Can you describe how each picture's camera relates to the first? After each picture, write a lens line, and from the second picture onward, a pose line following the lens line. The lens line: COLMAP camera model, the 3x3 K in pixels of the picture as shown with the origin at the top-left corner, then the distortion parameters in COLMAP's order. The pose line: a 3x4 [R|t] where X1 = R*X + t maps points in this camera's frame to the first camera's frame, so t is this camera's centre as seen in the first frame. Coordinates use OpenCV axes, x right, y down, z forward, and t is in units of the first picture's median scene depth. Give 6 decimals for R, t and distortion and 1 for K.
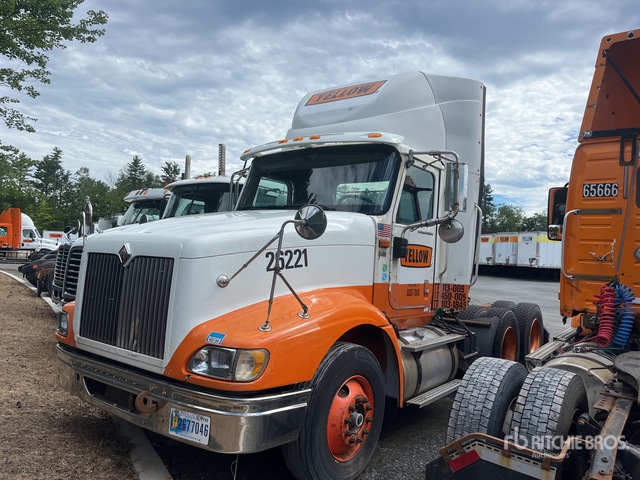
lens RADIAL K [[472.6, 0, 321.7], [0, 472.6, 255.6], [0, 0, 1]] dist [0.045659, -0.006567]
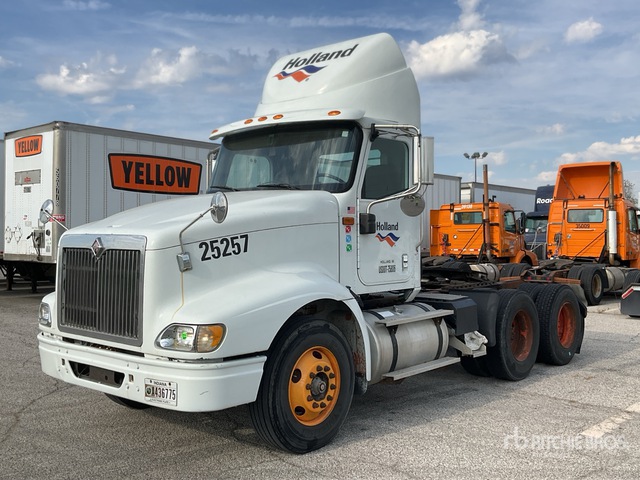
lens RADIAL K [[639.9, 0, 319.6], [0, 639.9, 240.5], [0, 0, 1]] dist [0.082283, 0.000000]
pose [[0.995567, -0.061791, -0.070910, 0.162021], [0.063183, 0.997847, 0.017558, -0.010740], [0.069673, -0.021960, 0.997328, -0.357430]]
